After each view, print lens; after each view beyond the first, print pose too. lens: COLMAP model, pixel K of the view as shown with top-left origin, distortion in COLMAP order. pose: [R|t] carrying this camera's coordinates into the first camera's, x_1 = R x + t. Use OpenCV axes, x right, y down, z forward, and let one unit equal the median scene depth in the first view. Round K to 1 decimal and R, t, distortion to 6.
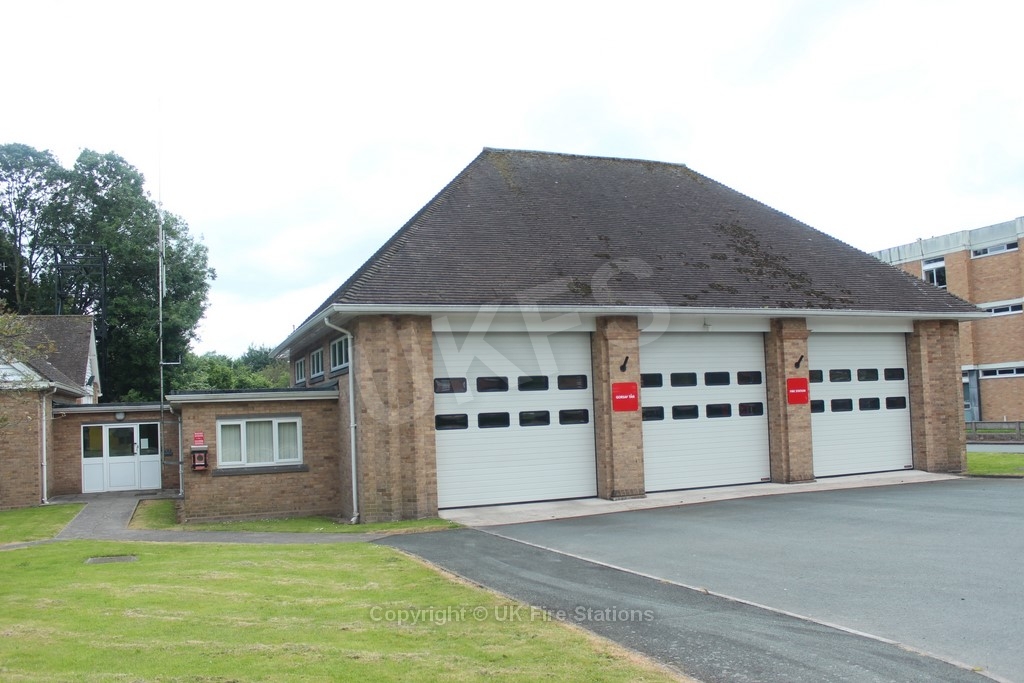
lens RADIAL K [[879.9, 0, 521.6], [0, 879.9, 378.3], [0, 0, 1]] dist [-0.155090, 0.137504]
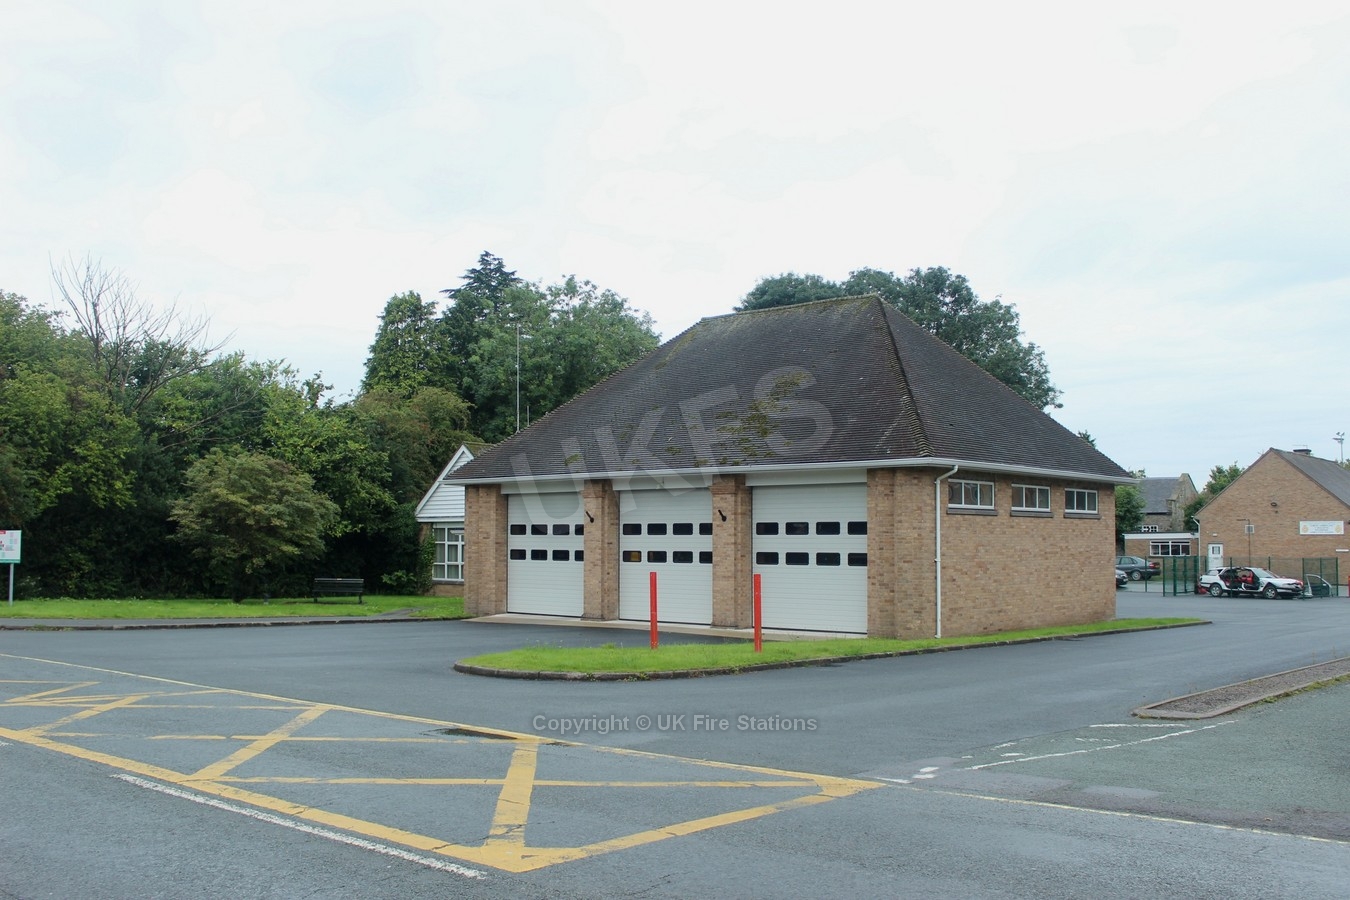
lens RADIAL K [[1312.5, 0, 677.8], [0, 1312.5, 508.0], [0, 0, 1]] dist [-0.111696, 0.008000]
pose [[0.460432, 0.015703, -0.887556, 1.639163], [0.009870, 0.999691, 0.022807, -0.062143], [0.887640, -0.019261, 0.460135, 0.195250]]
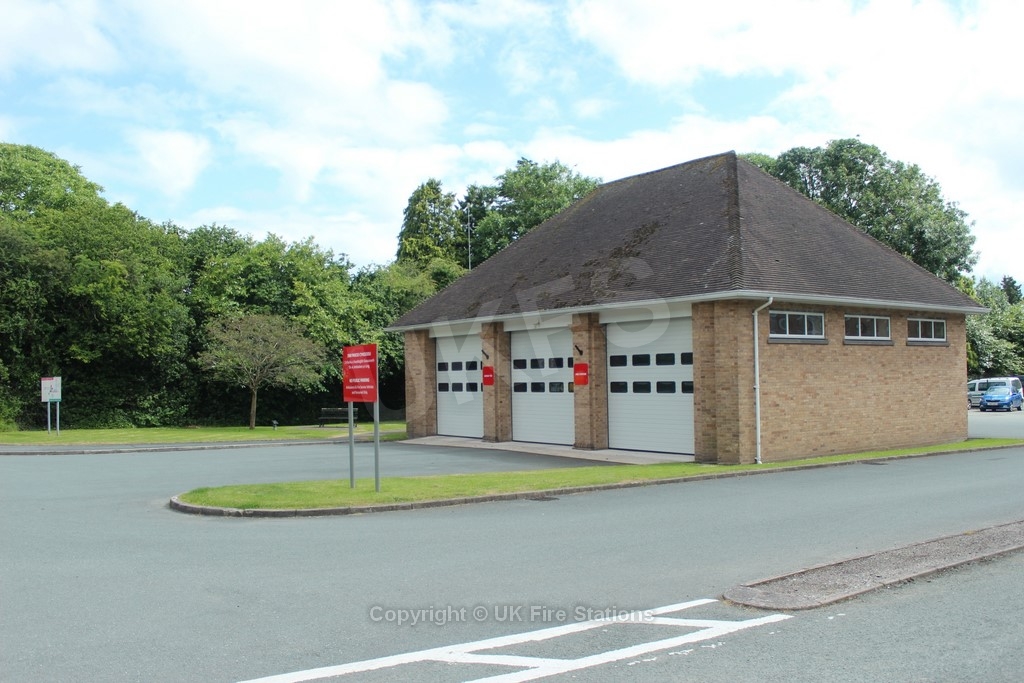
lens RADIAL K [[939.4, 0, 508.8], [0, 939.4, 380.1], [0, 0, 1]] dist [-0.118740, 0.014560]
pose [[0.251826, 0.036232, -0.967094, 1.483901], [0.039404, 0.998086, 0.047654, -0.041360], [0.966970, -0.050108, 0.249916, 0.543434]]
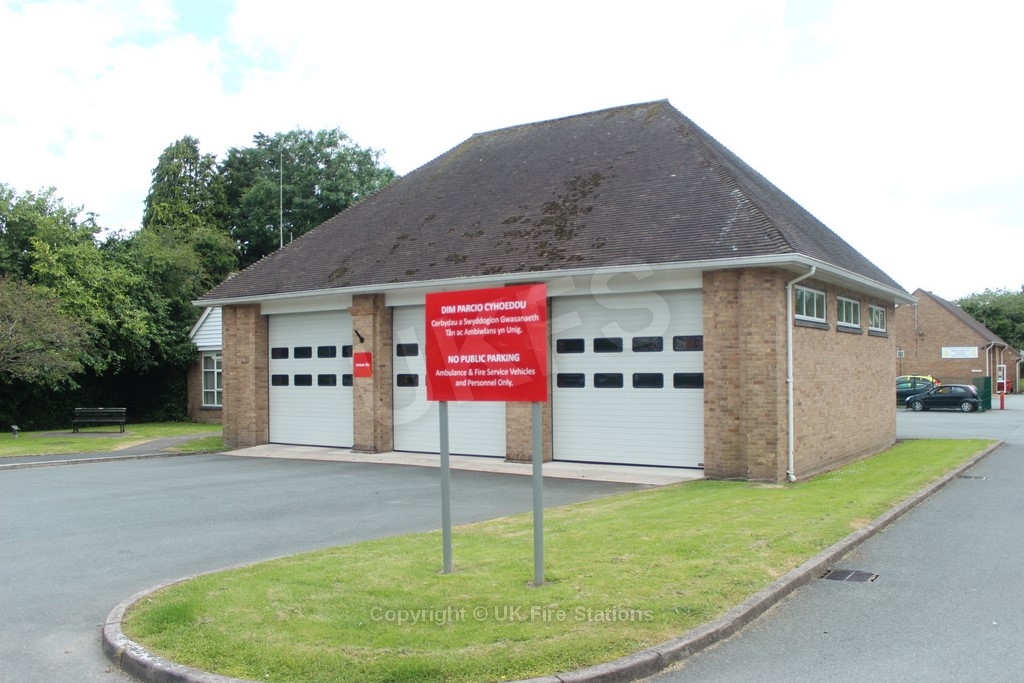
lens RADIAL K [[922.1, 0, 525.9], [0, 922.1, 379.4], [0, 0, 1]] dist [-0.153787, 0.148553]
pose [[0.570350, 0.040889, -0.820384, 1.064624], [0.013746, 0.998145, 0.059305, -0.024388], [0.821287, -0.045102, 0.568730, 0.427025]]
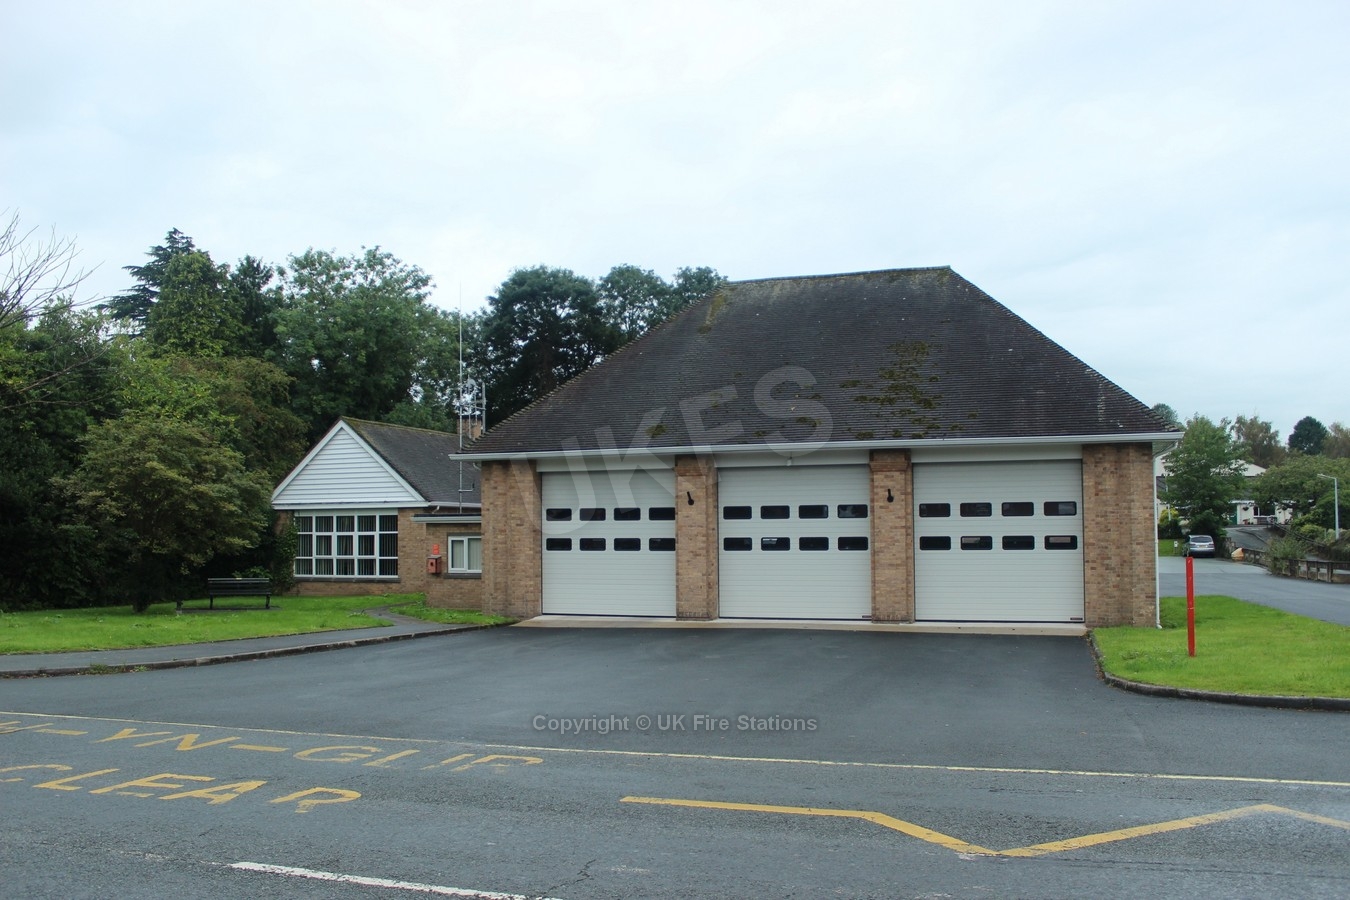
lens RADIAL K [[1160.1, 0, 687.6], [0, 1160.1, 498.5], [0, 0, 1]] dist [-0.155090, 0.137504]
pose [[0.767240, 0.013066, -0.641227, 0.906601], [0.000521, 0.999779, 0.020996, -0.040007], [0.641359, -0.016443, 0.767064, -0.101056]]
